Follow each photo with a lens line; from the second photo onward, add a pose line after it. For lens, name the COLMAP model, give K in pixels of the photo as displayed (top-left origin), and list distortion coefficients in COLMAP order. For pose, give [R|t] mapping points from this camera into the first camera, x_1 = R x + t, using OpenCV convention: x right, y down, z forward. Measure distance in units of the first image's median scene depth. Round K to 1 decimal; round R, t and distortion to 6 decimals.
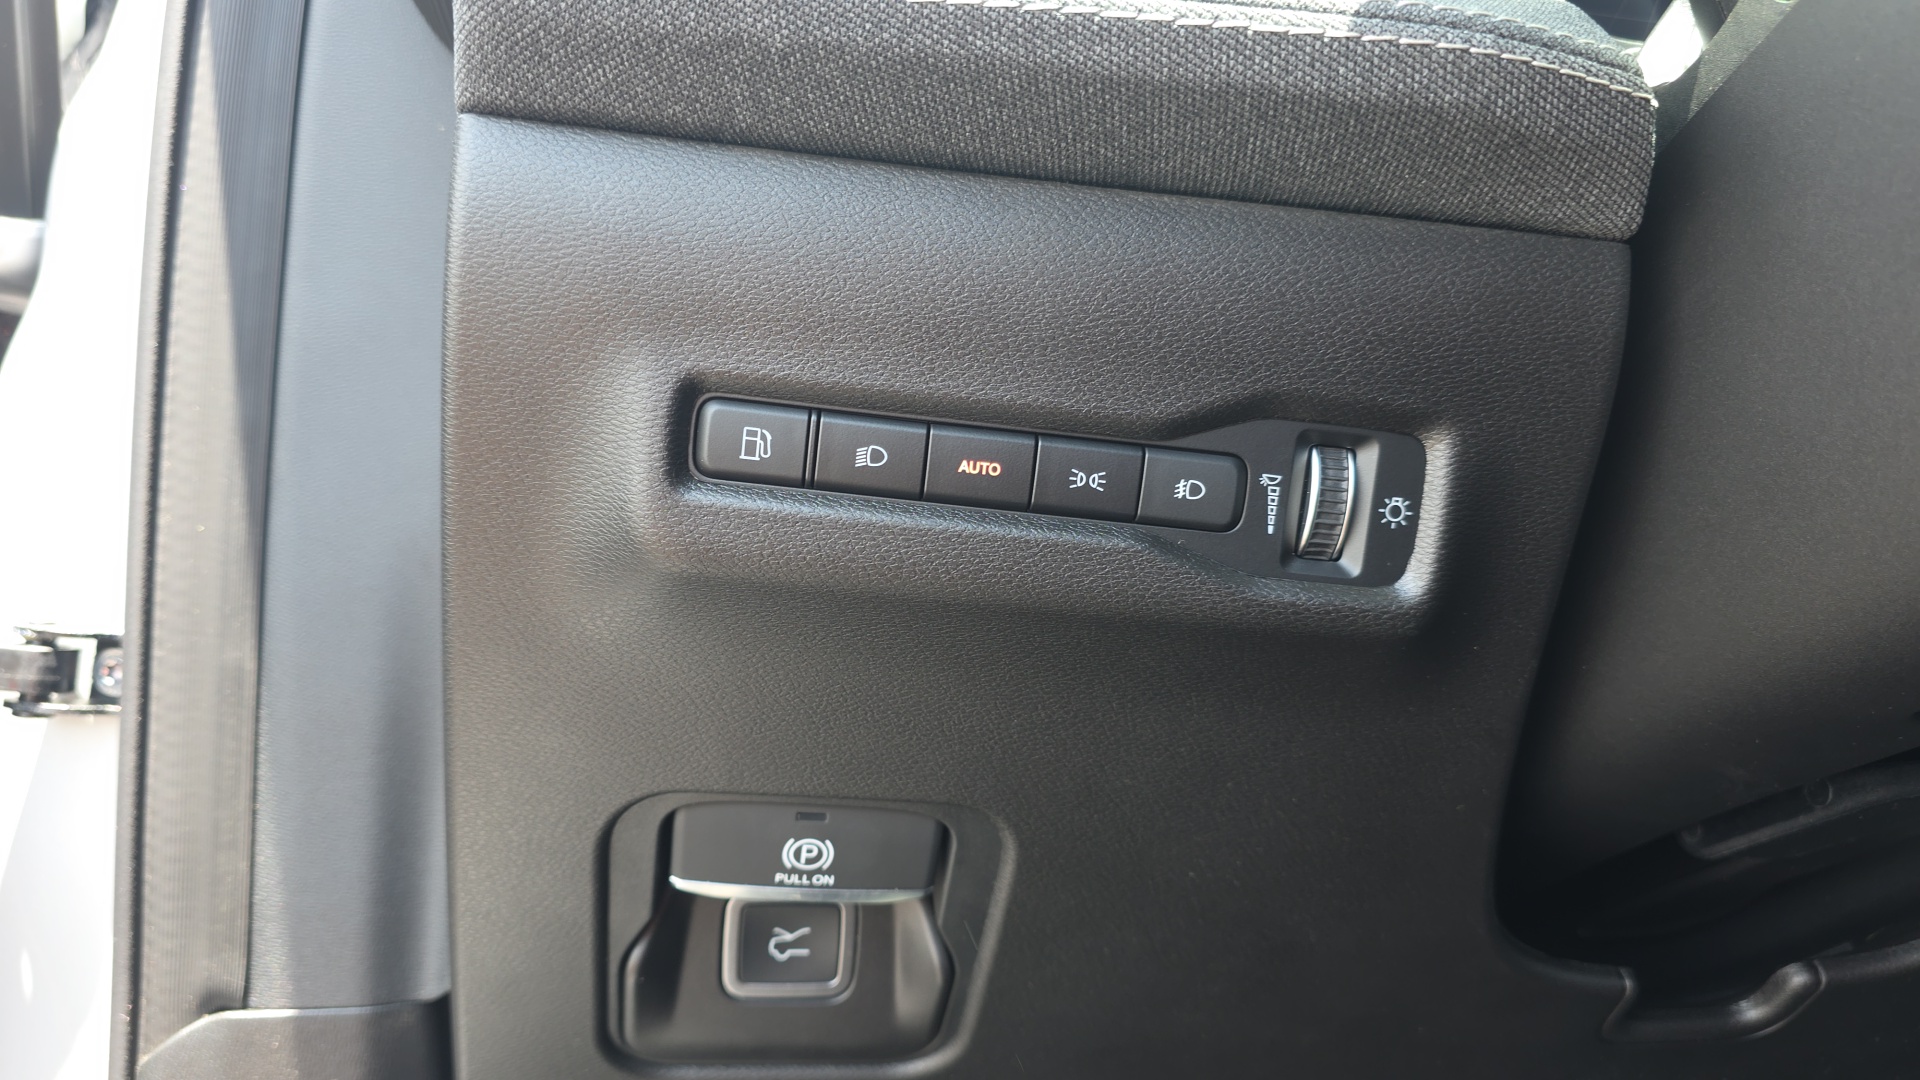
lens RADIAL K [[1341.1, 0, 952.0], [0, 1341.1, 547.7], [0, 0, 1]] dist [0.053034, -0.100942]
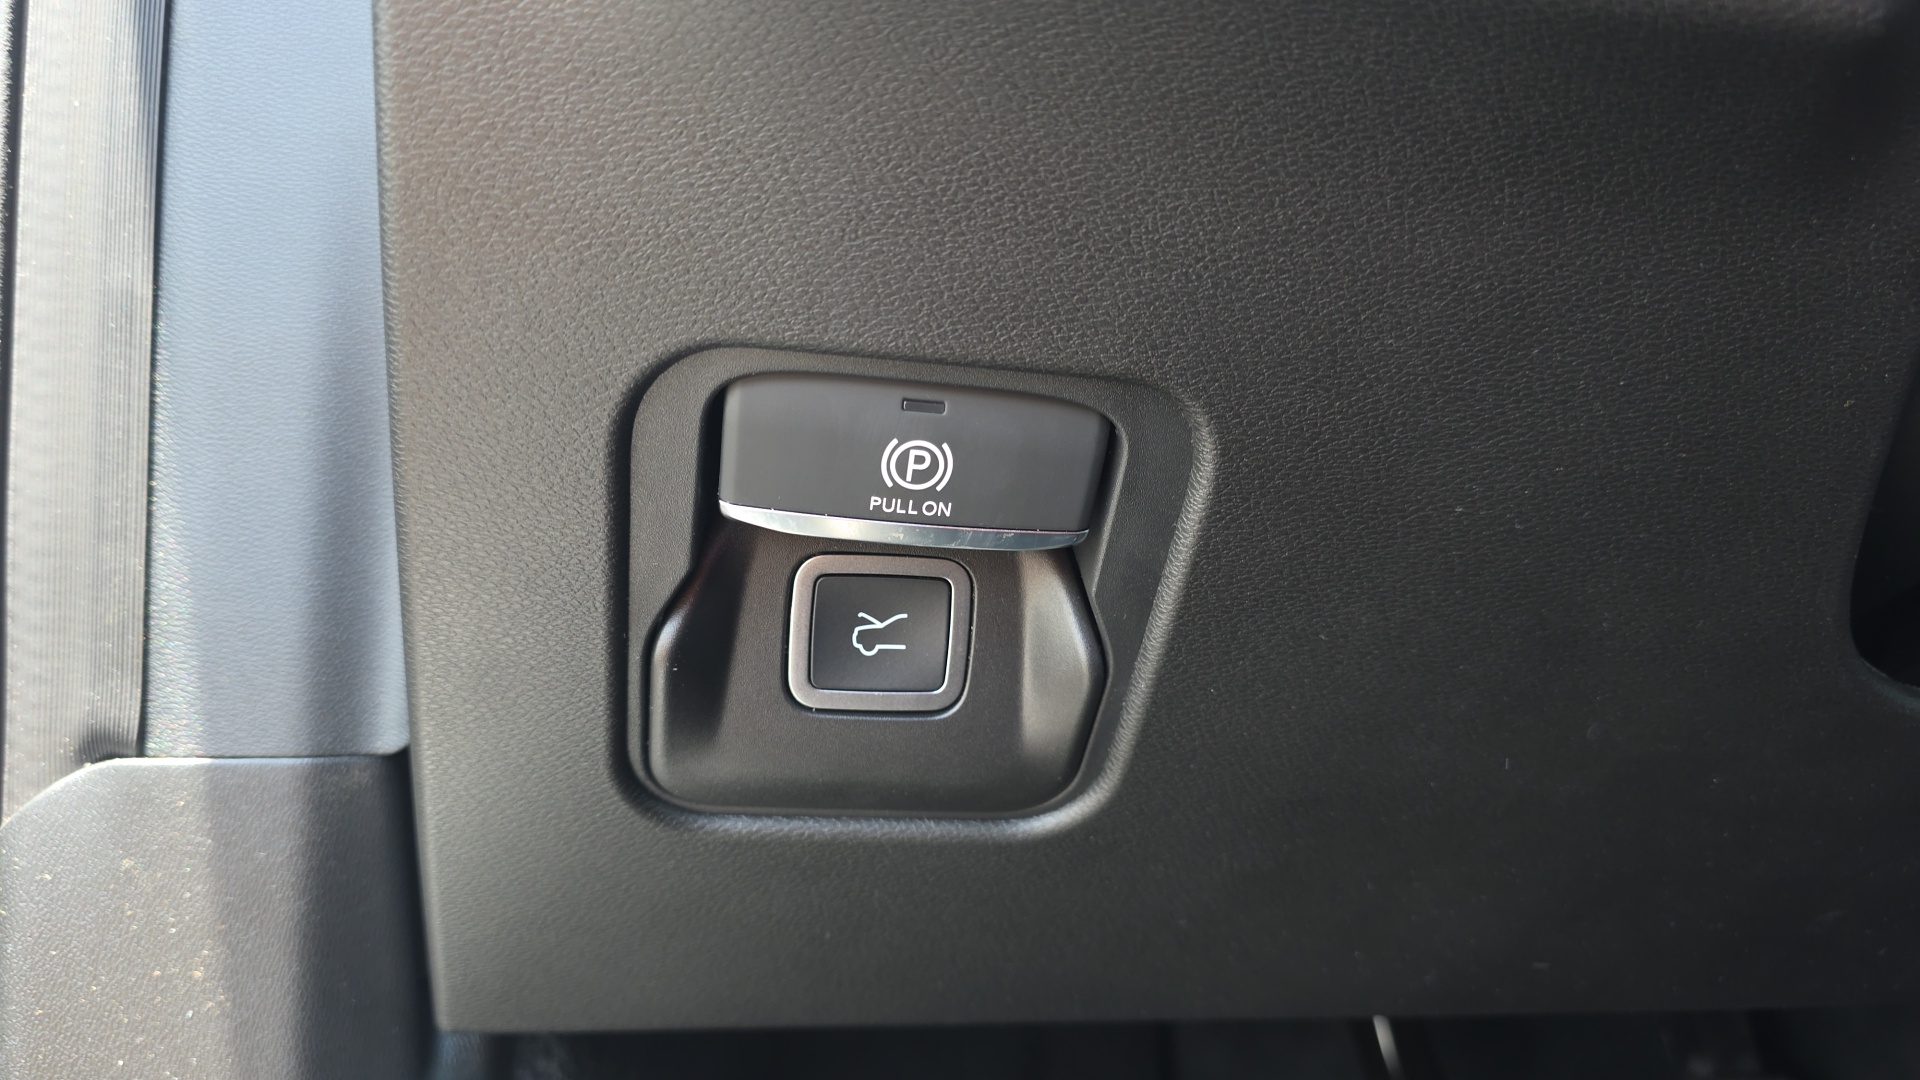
lens RADIAL K [[1296.2, 0, 960.0], [0, 1296.2, 540.0], [0, 0, 1]] dist [0.054695, -0.106941]
pose [[0.999978, -0.003849, 0.005418, -0.084728], [0.003811, 0.999969, 0.006956, 0.250233], [-0.005444, -0.006935, 0.999961, 0.318108]]
